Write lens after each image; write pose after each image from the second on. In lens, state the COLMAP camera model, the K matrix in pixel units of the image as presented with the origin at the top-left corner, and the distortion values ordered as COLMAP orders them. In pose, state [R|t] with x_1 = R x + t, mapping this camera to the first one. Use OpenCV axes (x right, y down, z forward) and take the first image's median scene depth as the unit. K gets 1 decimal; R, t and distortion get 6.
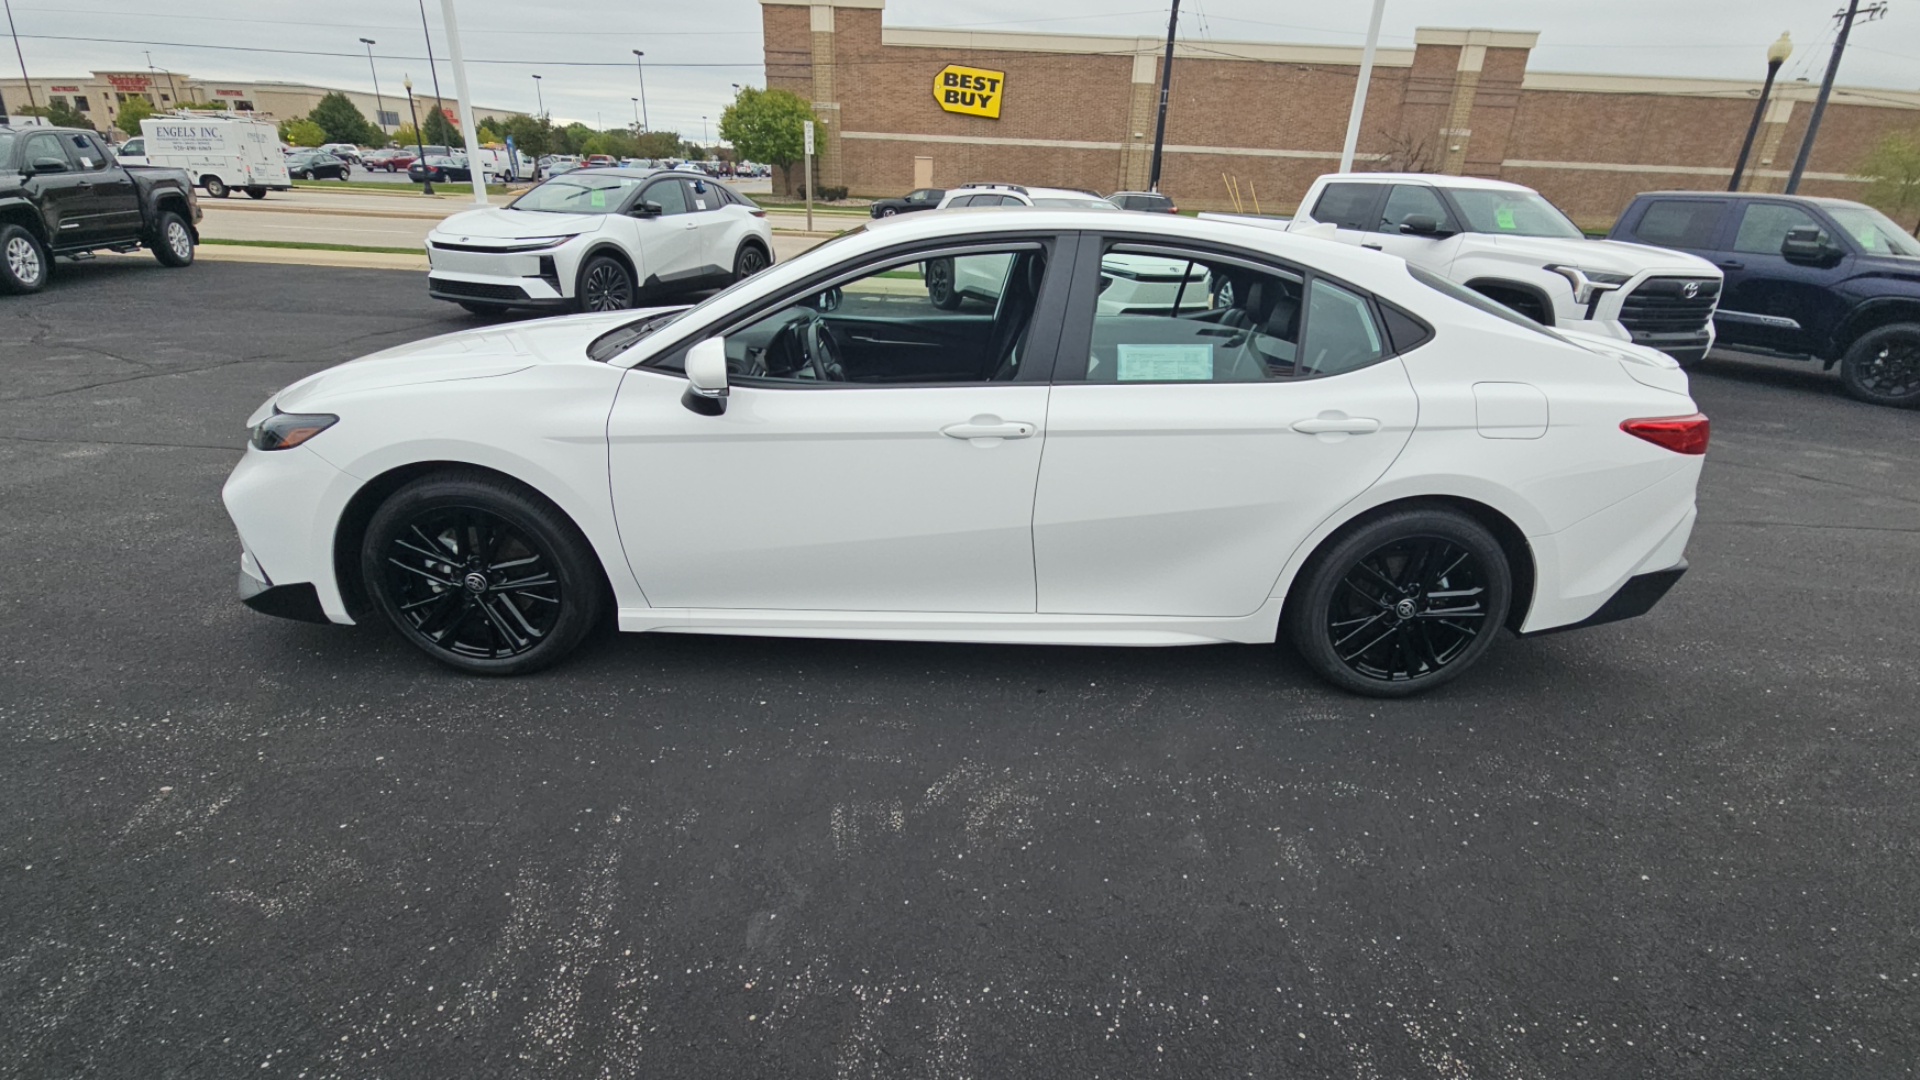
lens RADIAL K [[856.9, 0, 979.2], [0, 856.9, 541.4], [0, 0, 1]] dist [0.009247, -0.007067]
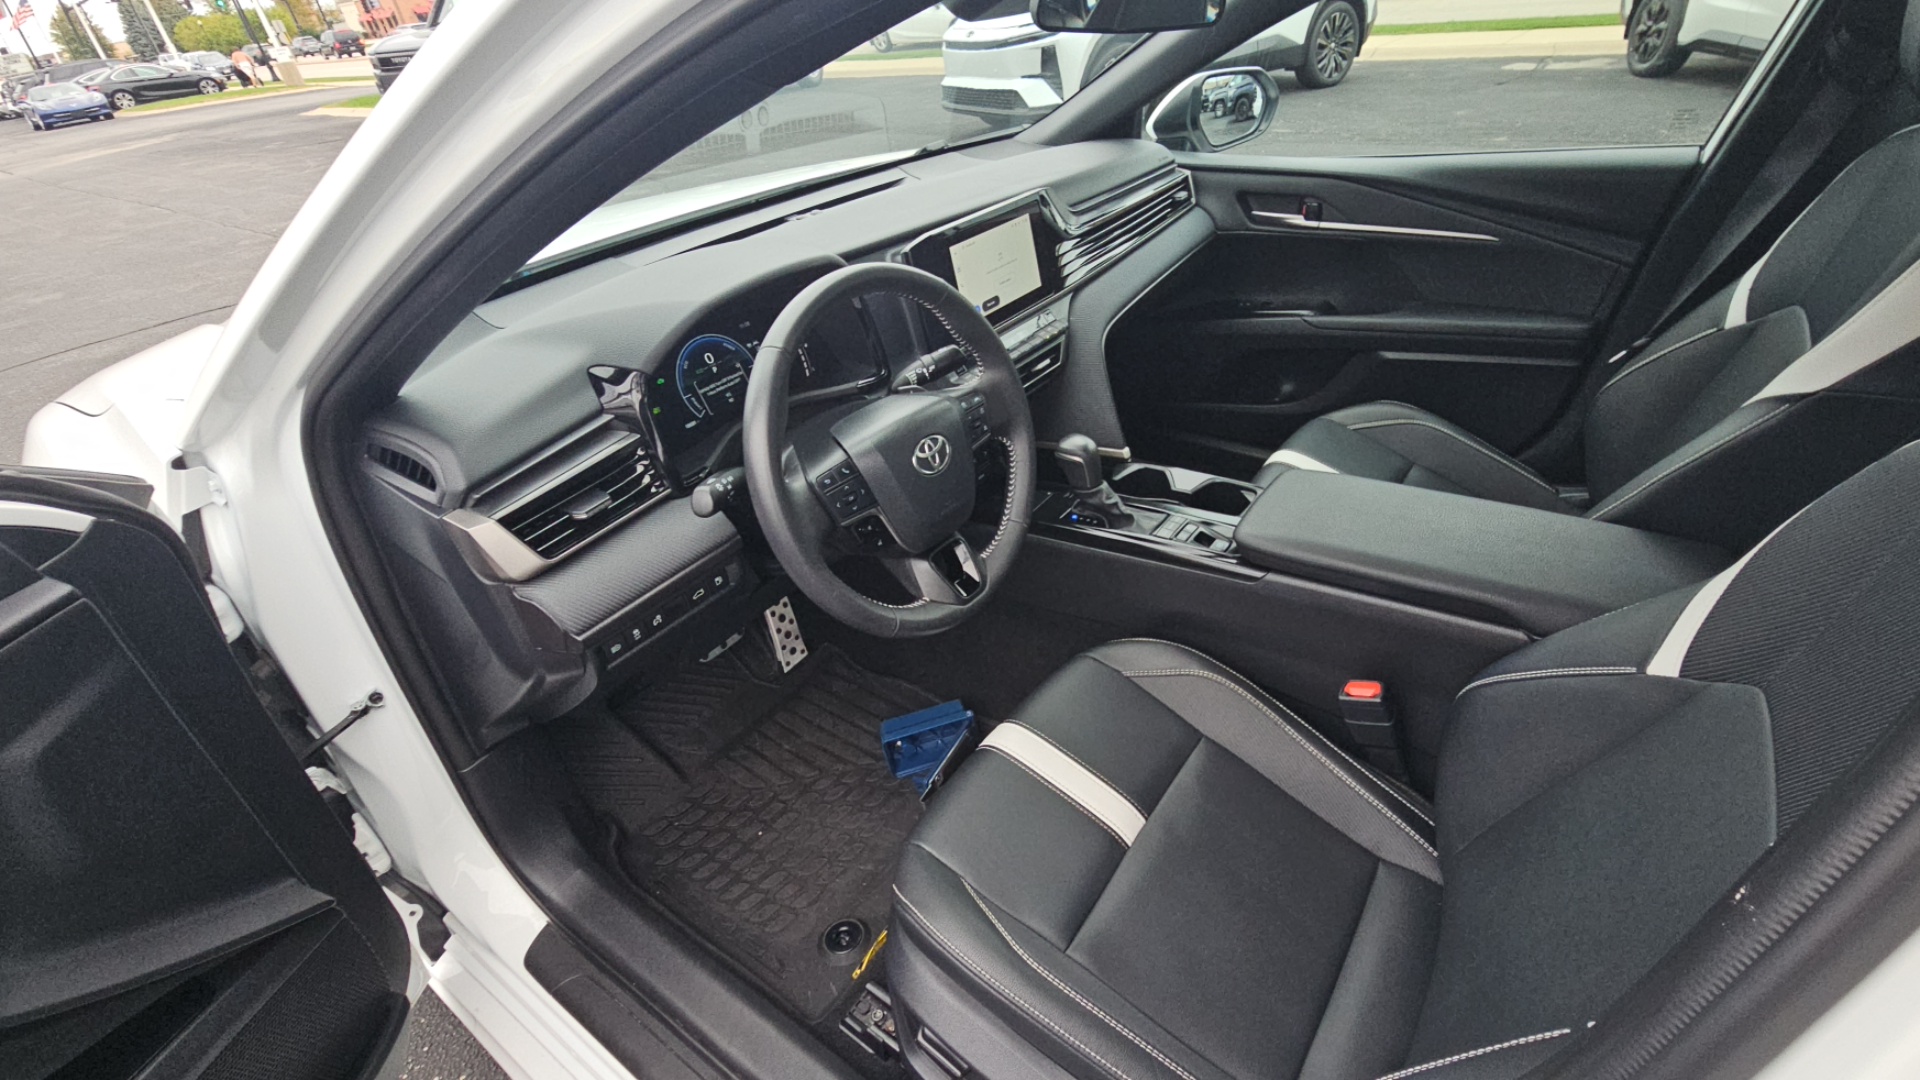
lens RADIAL K [[856.9, 0, 982.7], [0, 856.9, 543.0], [0, 0, 1]] dist [0.009247, -0.007067]
pose [[0.792236, 0.234457, -0.563375, 0.006742], [-0.104547, 0.961741, 0.253226, -0.065365], [0.601192, -0.141715, 0.786438, 0.213244]]
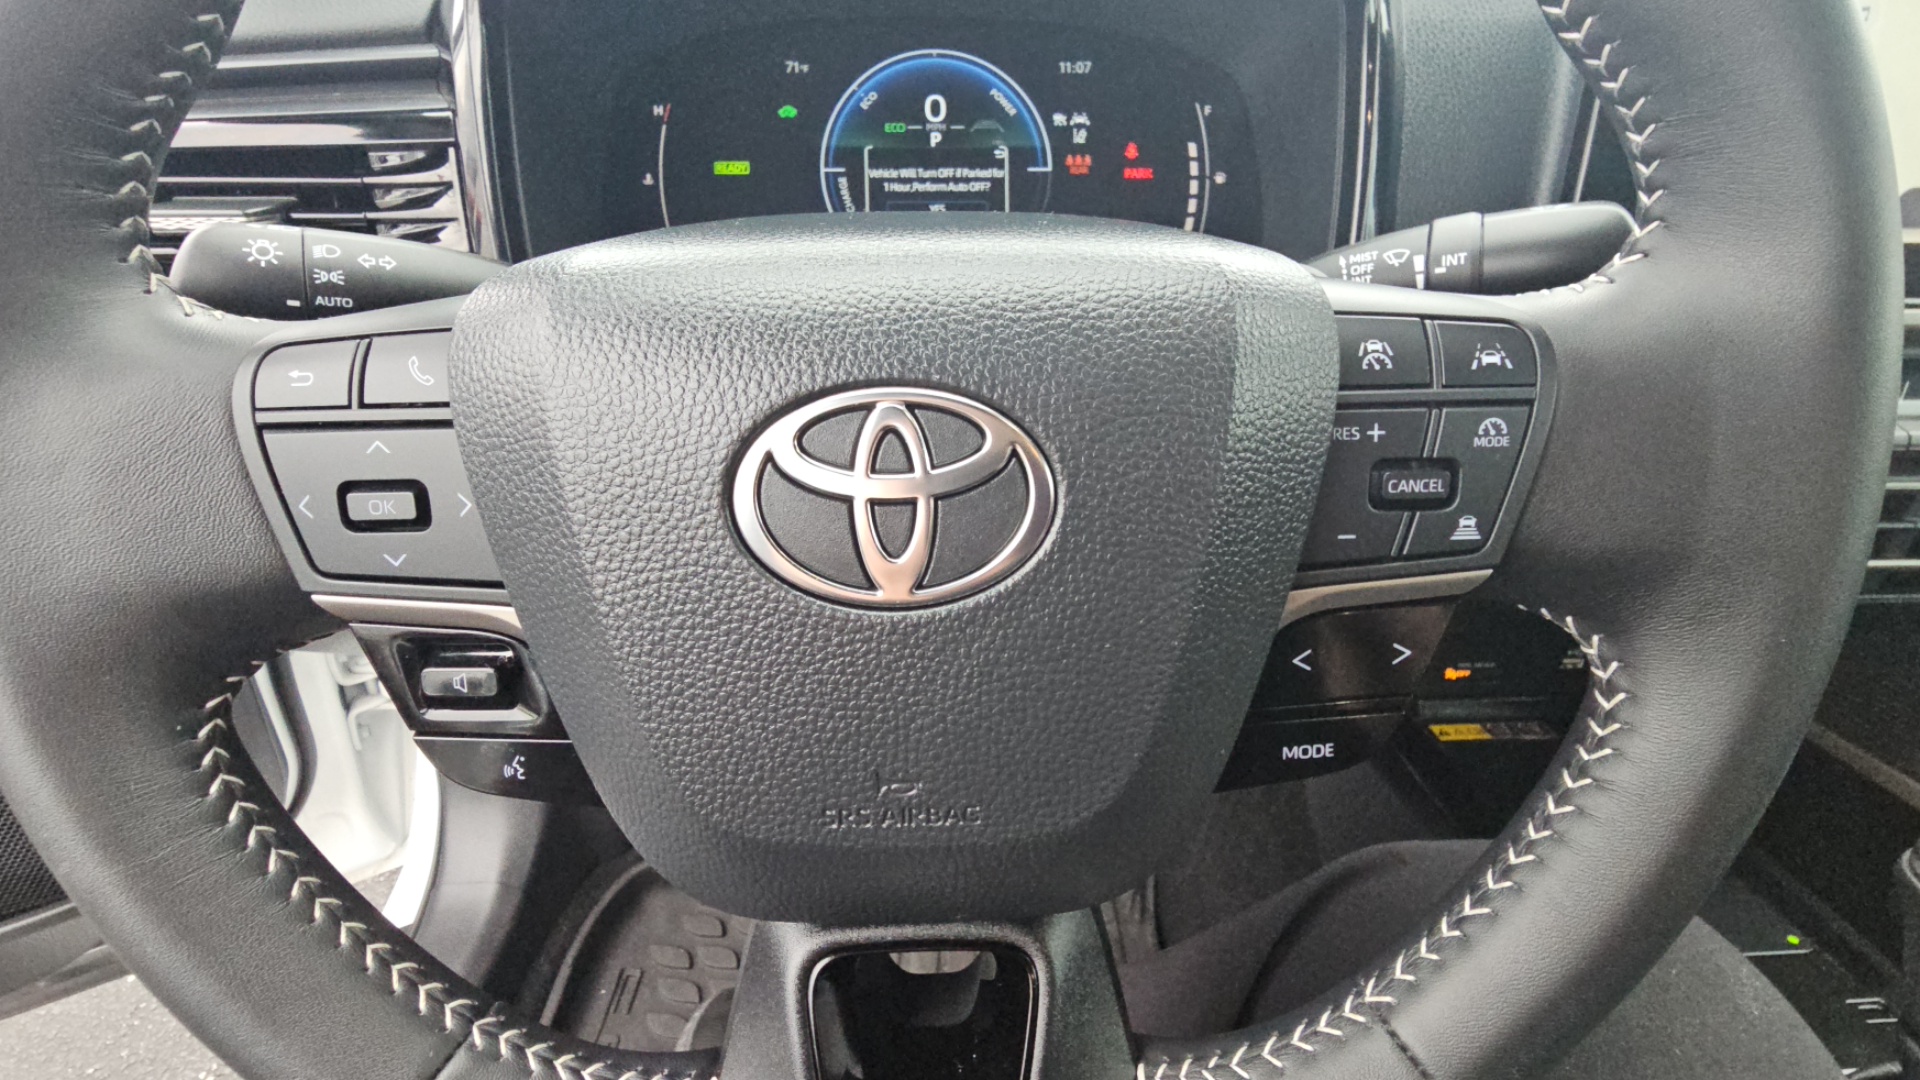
lens RADIAL K [[856.9, 0, 975.8], [0, 856.9, 550.6], [0, 0, 1]] dist [0.009247, -0.007067]
pose [[0.007997, 0.439032, -0.898436, -0.031929], [-0.362672, 0.838564, 0.406547, -0.057533], [0.931883, 0.322586, 0.165931, 0.274027]]
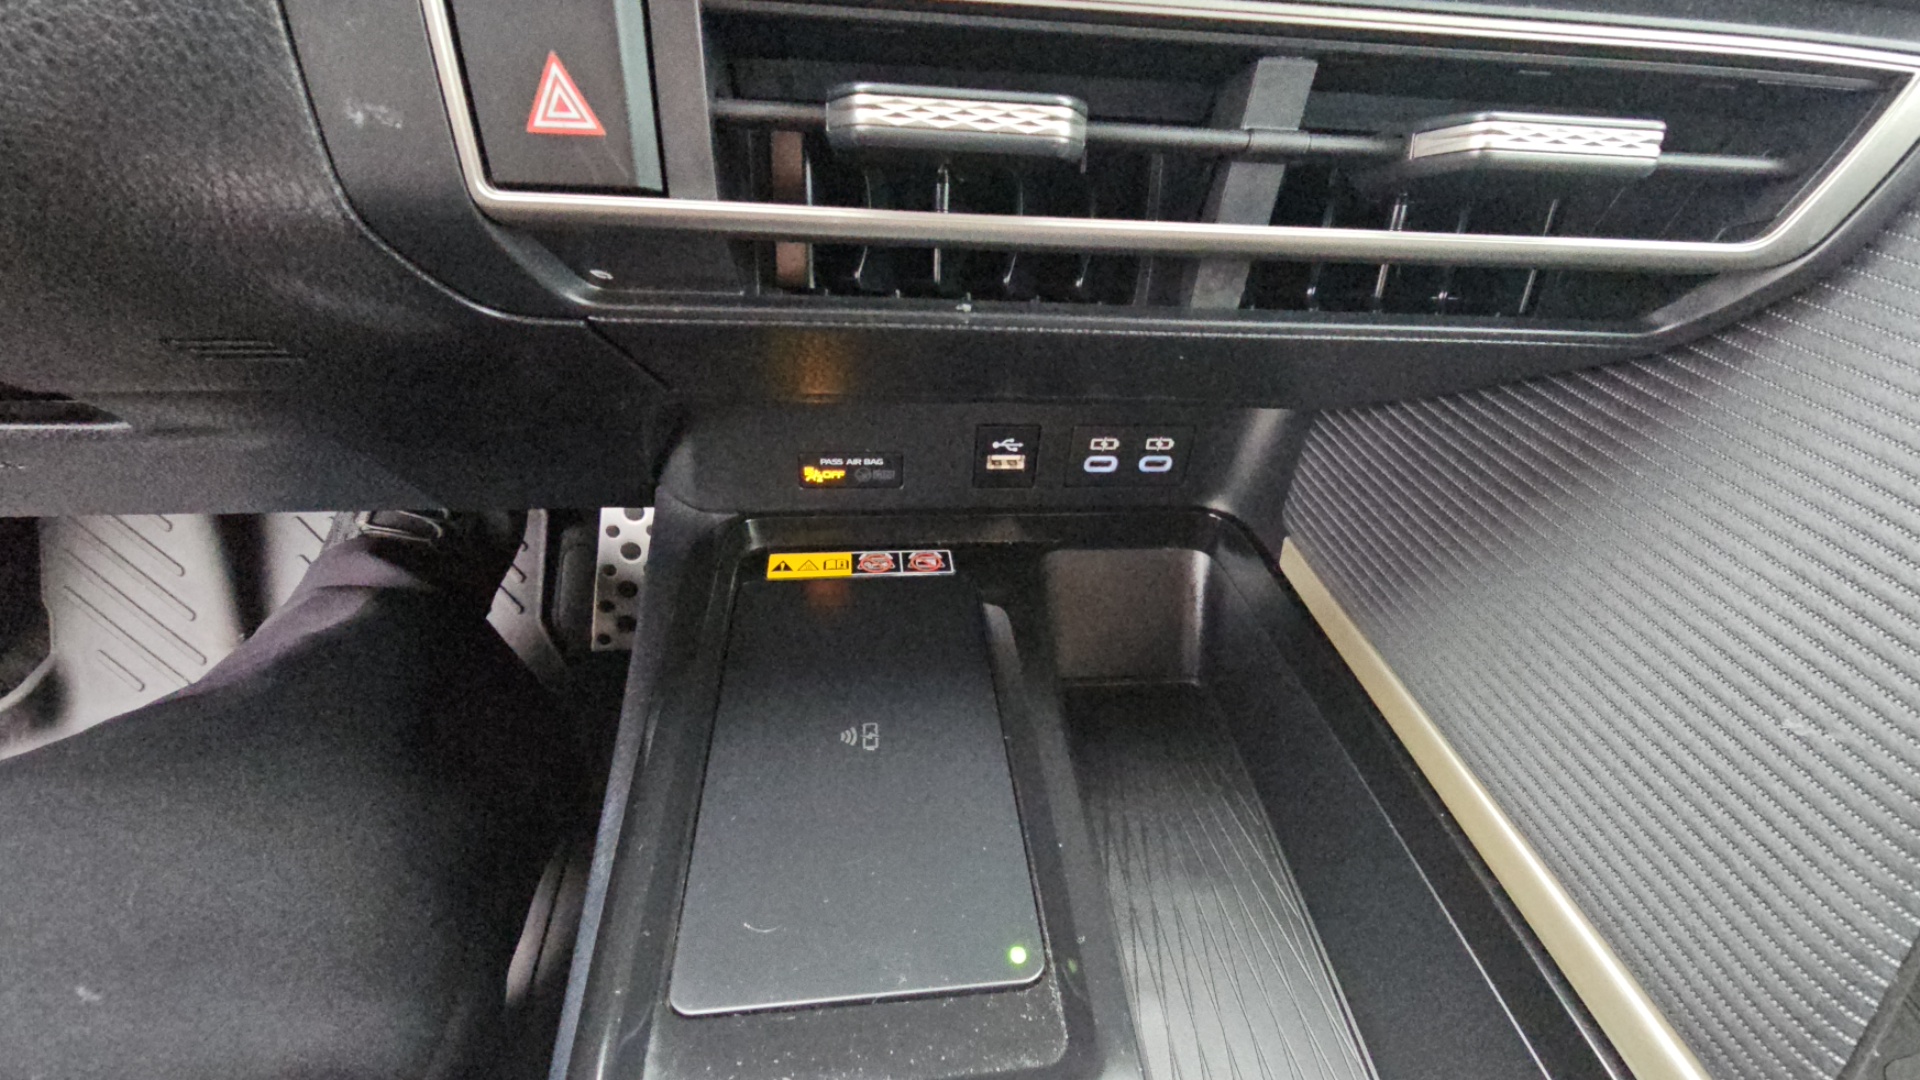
lens RADIAL K [[856.9, 0, 973.4], [0, 856.9, 540.1], [0, 0, 1]] dist [0.009247, -0.007067]
pose [[0.086950, 0.621760, -0.778367, -0.046397], [-0.426352, 0.729381, 0.535002, -0.058680], [0.900368, 0.285340, 0.328509, 0.304651]]
